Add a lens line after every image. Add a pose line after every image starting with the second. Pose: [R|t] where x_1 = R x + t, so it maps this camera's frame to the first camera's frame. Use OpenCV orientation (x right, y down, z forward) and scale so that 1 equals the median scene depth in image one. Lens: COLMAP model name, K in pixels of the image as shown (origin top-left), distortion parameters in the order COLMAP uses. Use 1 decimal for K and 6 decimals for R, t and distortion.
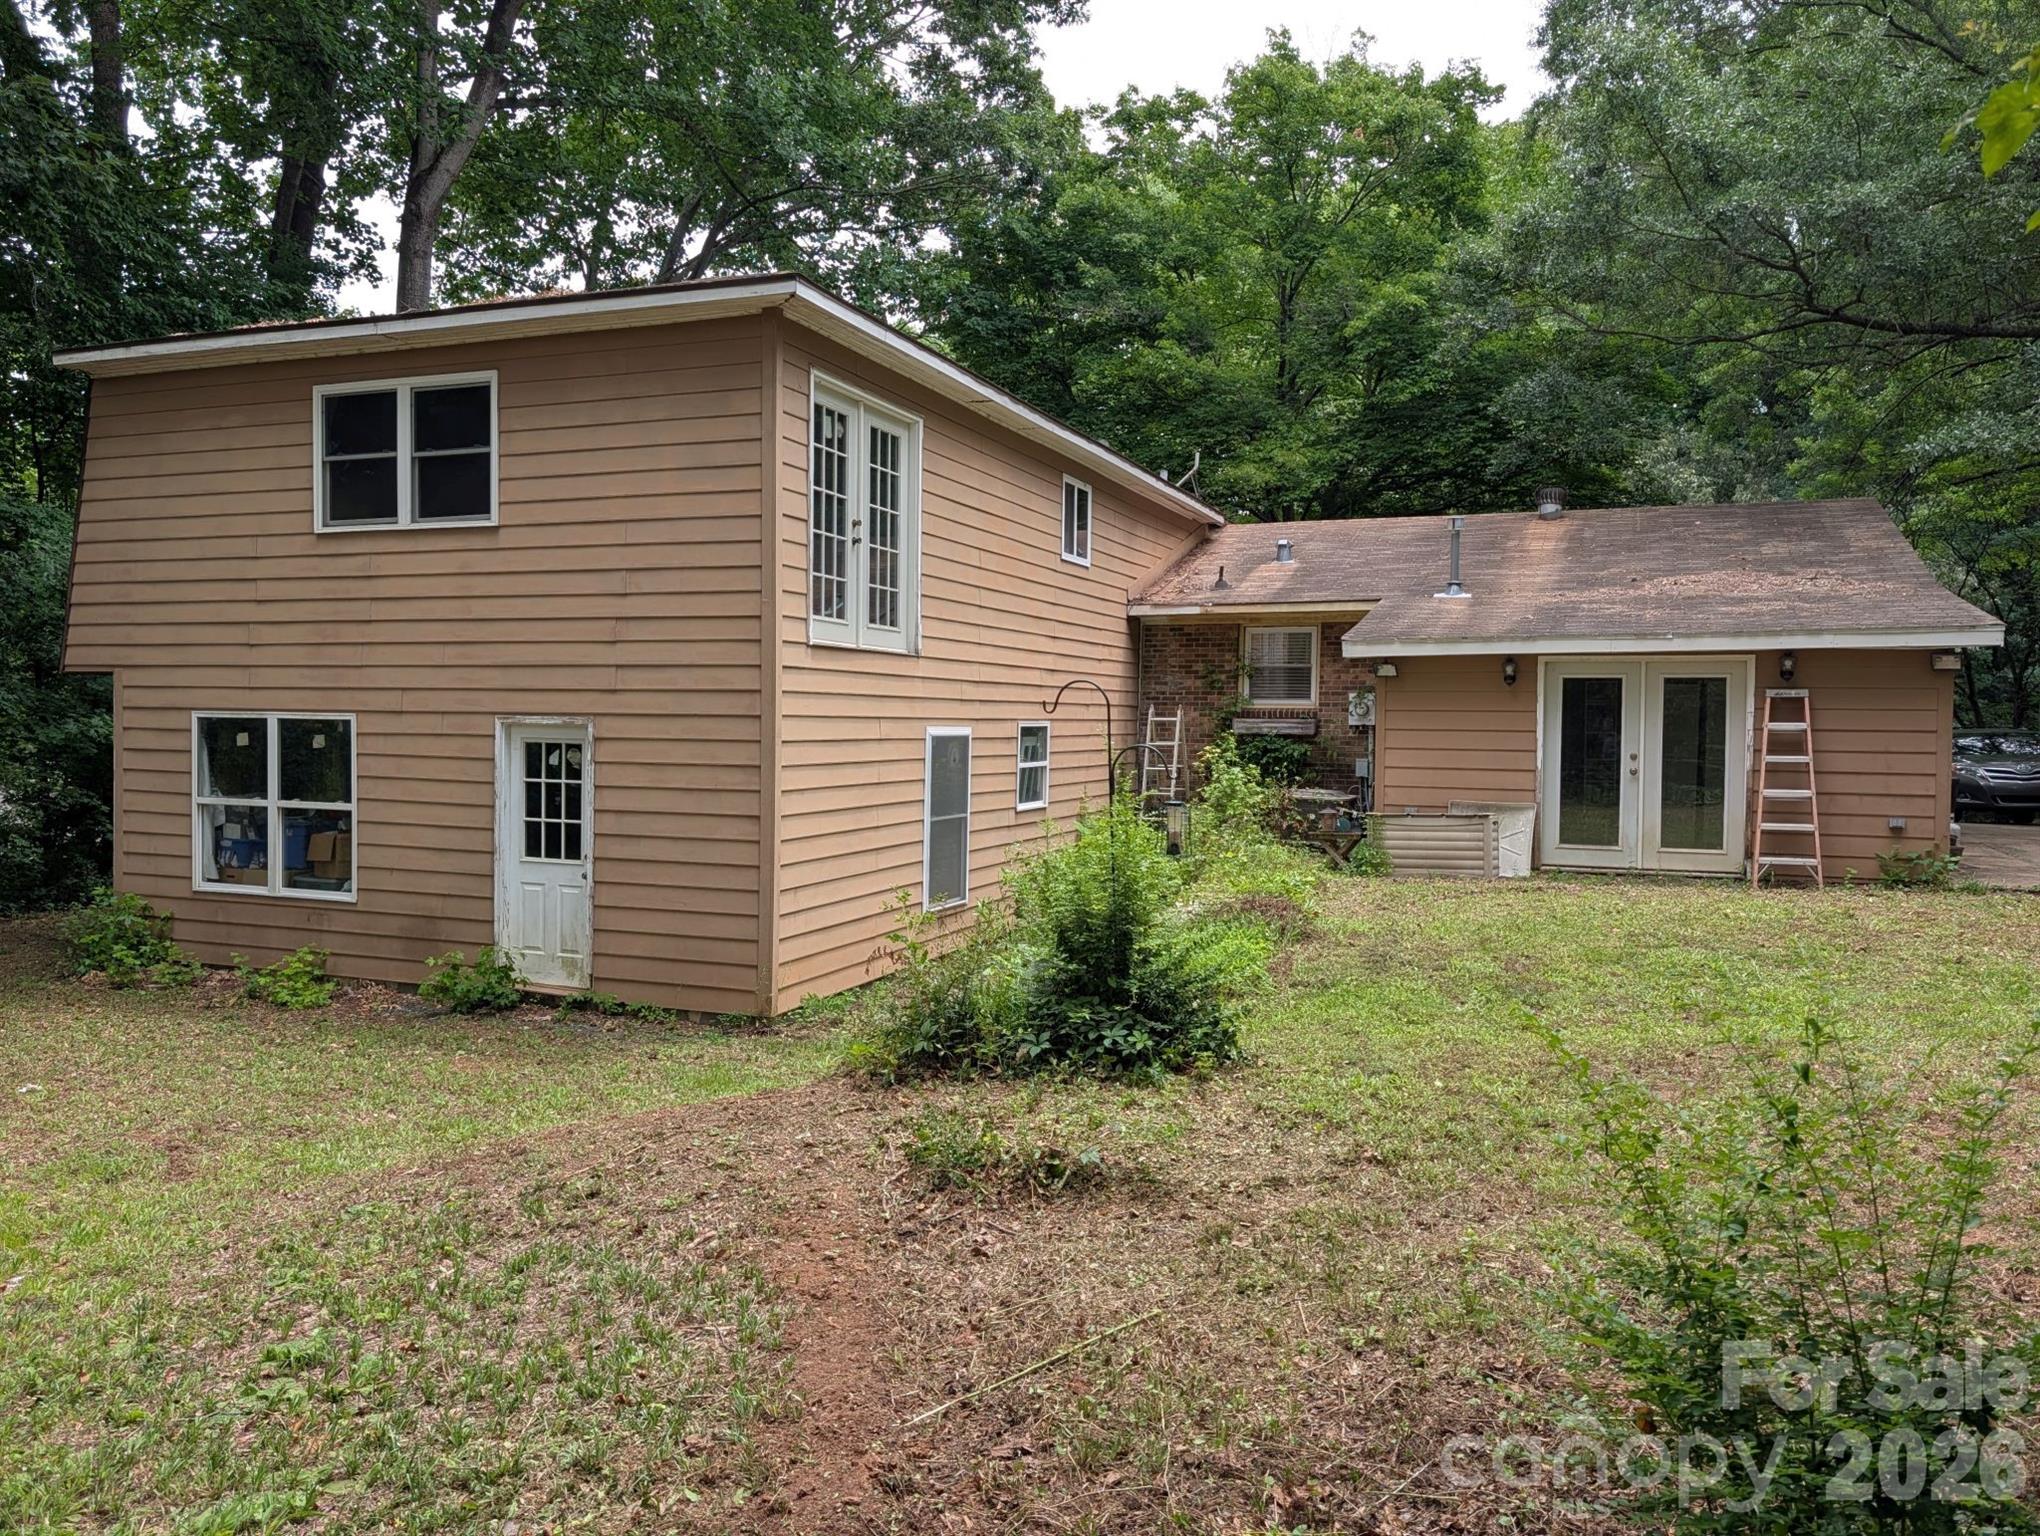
lens RADIAL K [[1460.0, 0, 1023.8], [0, 1460.0, 742.0], [0, 0, 1]] dist [0.027821, -0.002872]
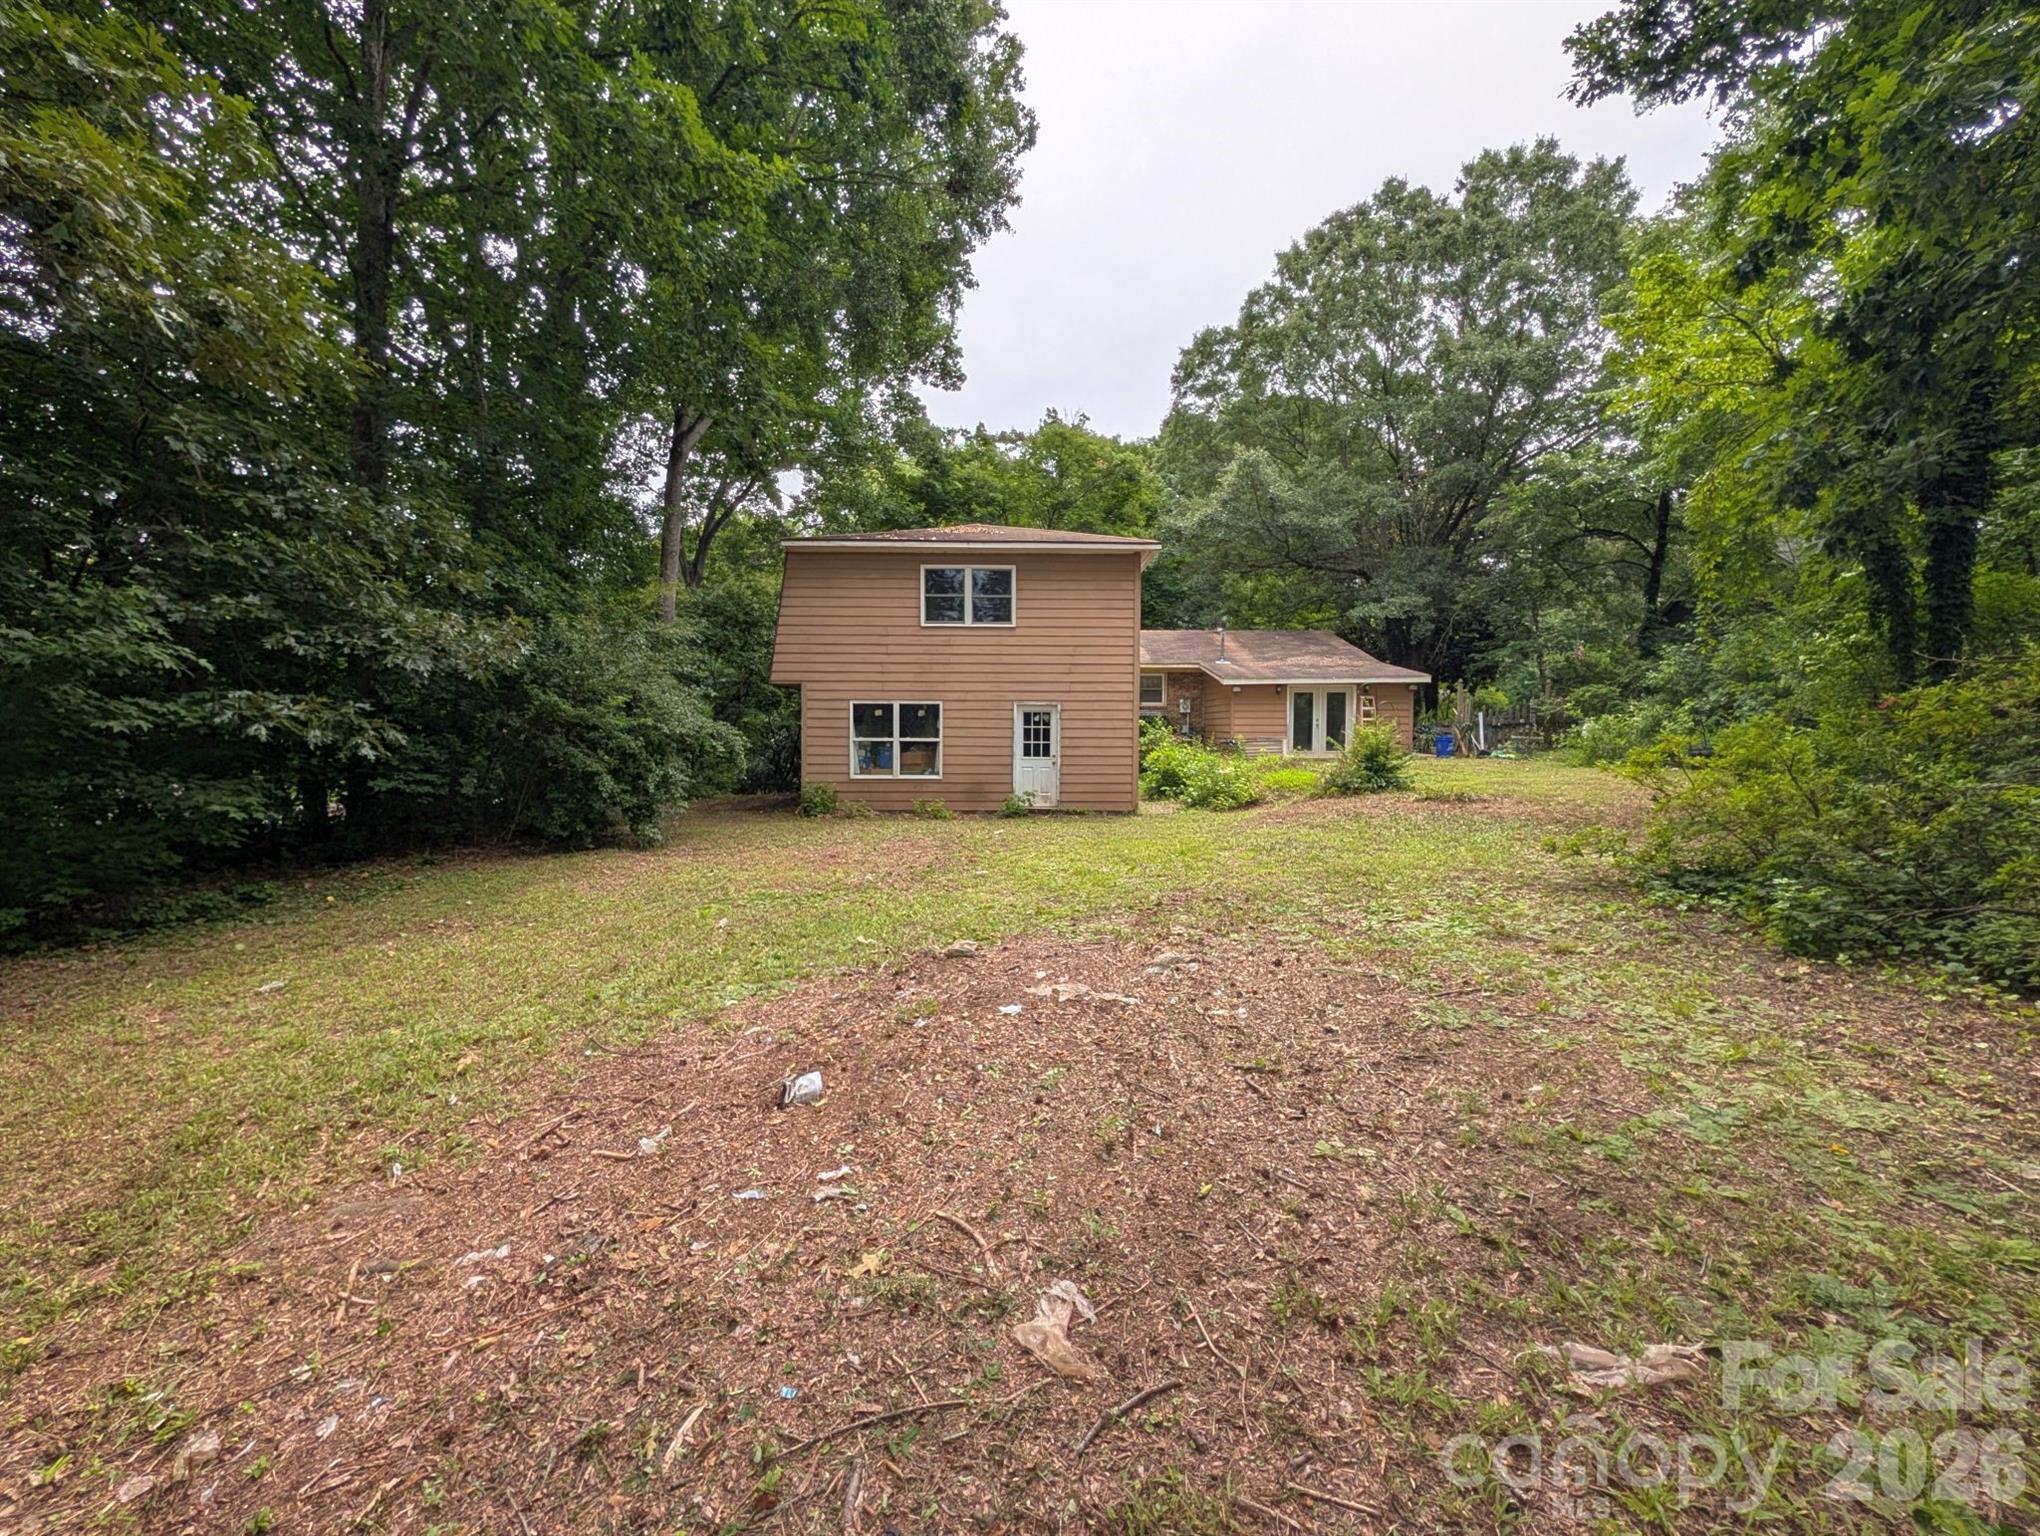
lens RADIAL K [[791.8, 0, 1015.0], [0, 791.8, 754.3], [0, 0, 1]] dist [-0.000566, 0.000000]
pose [[0.926931, -0.021624, 0.374609, -0.834975], [0.015132, 0.999680, 0.020262, 0.043722], [-0.374927, -0.013113, 0.926961, -0.261039]]
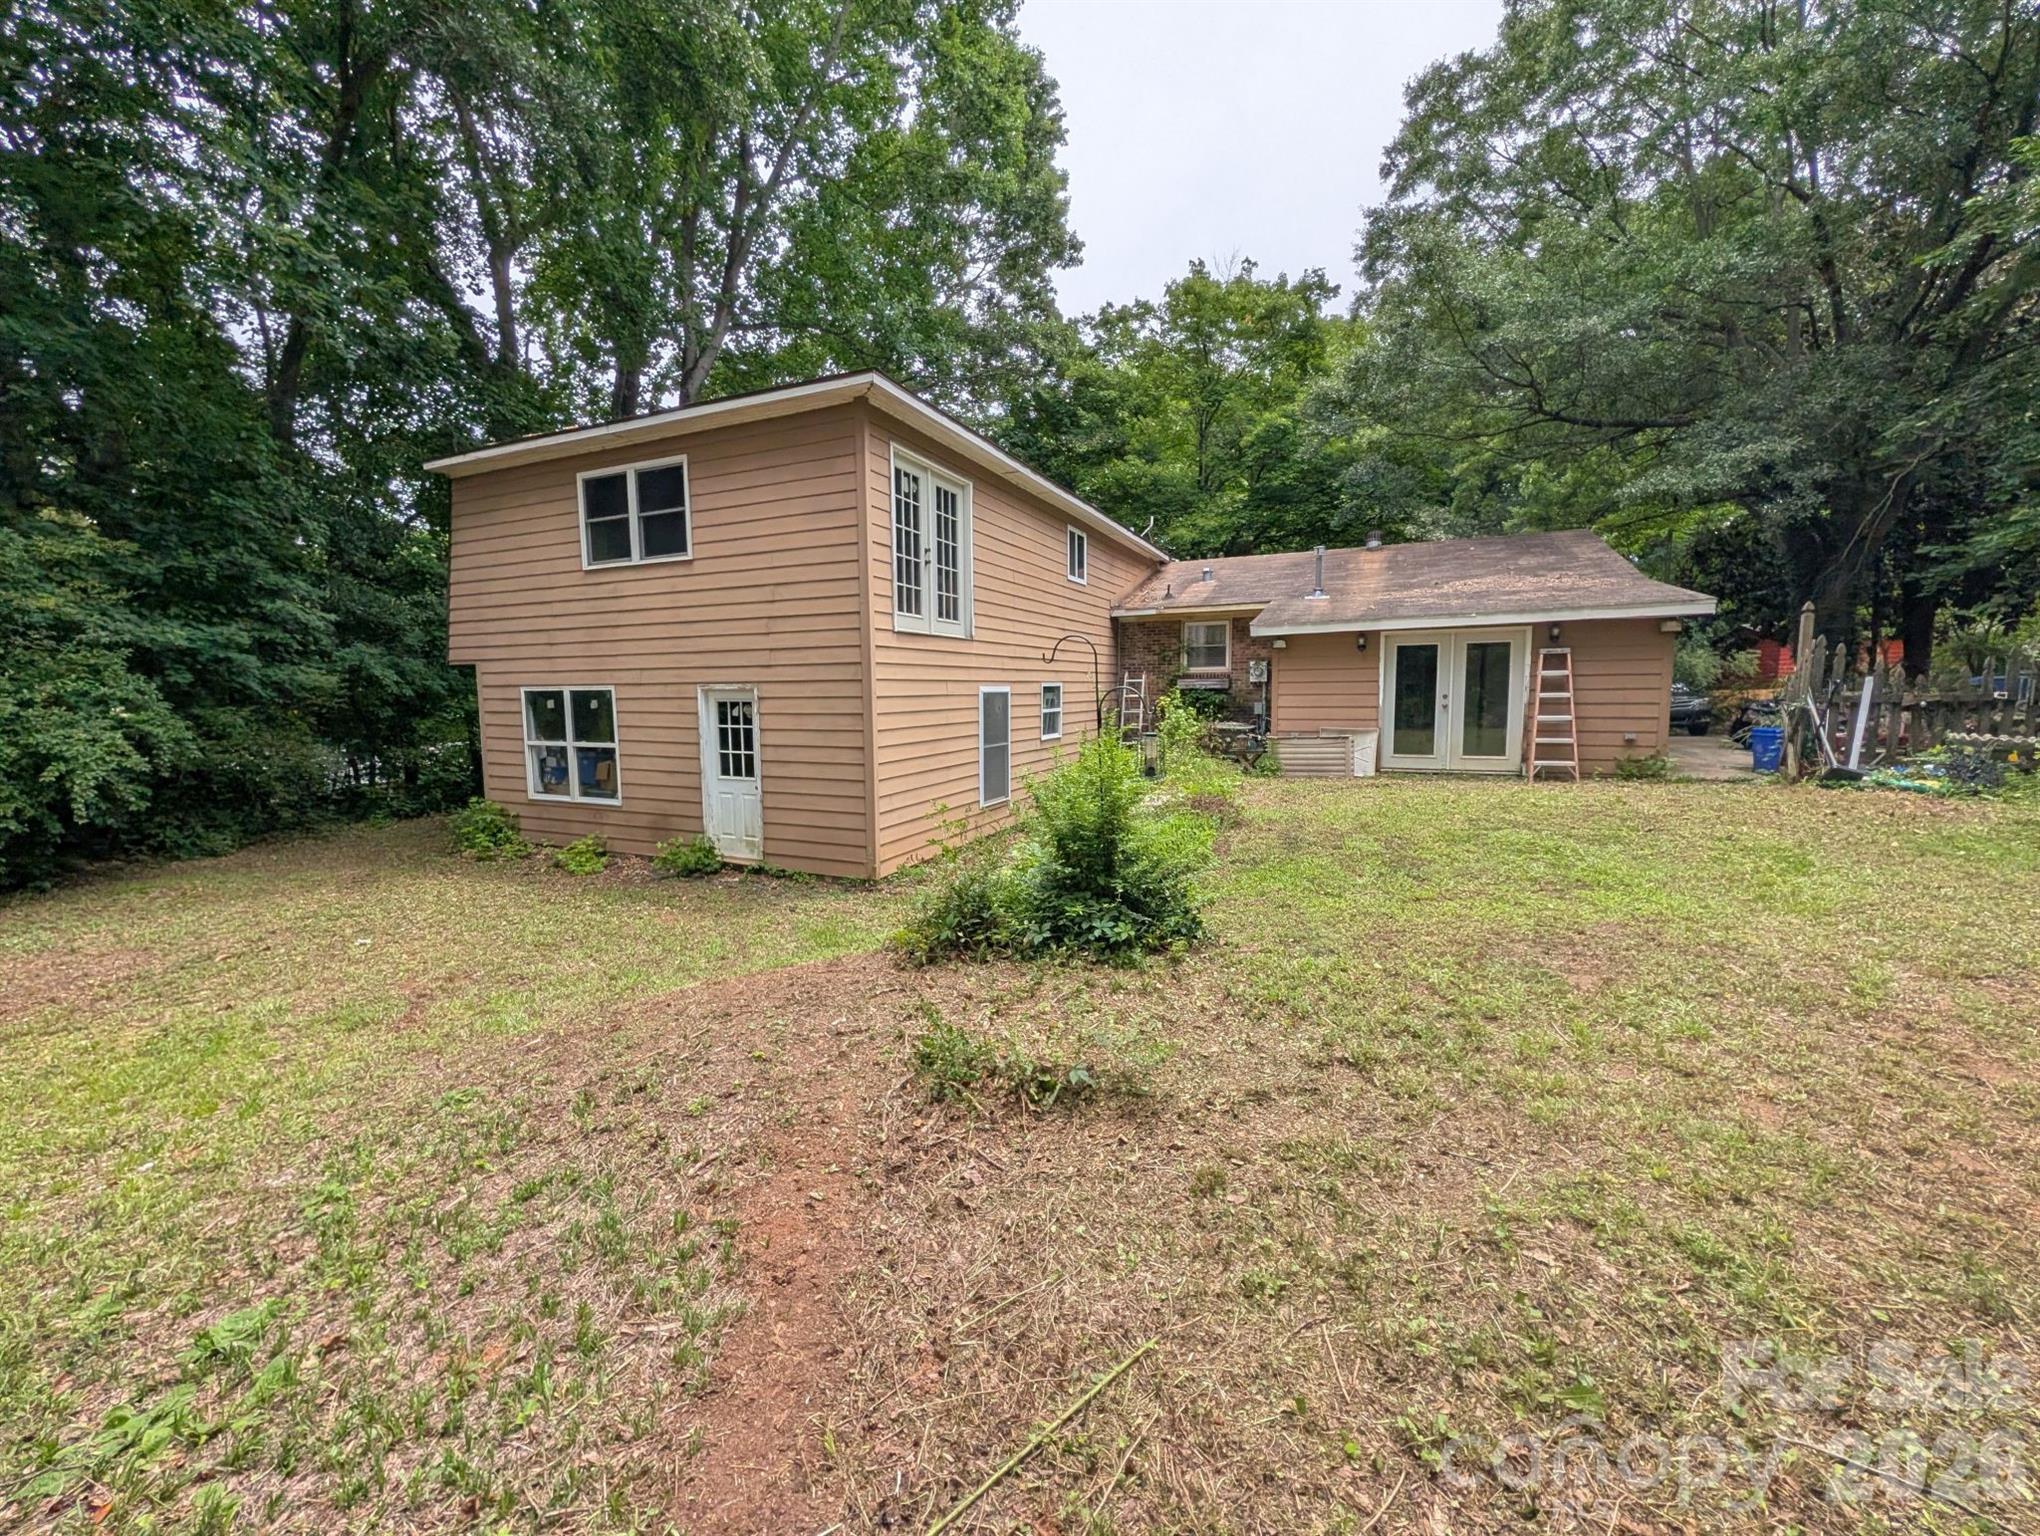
lens RADIAL K [[791.8, 0, 1015.0], [0, 791.8, 754.3], [0, 0, 1]] dist [-0.000566, 0.000000]
pose [[0.998505, -0.018341, -0.051482, 0.012882], [0.021744, 0.997561, 0.066333, 0.006752], [0.050140, -0.067354, 0.996469, 0.176904]]
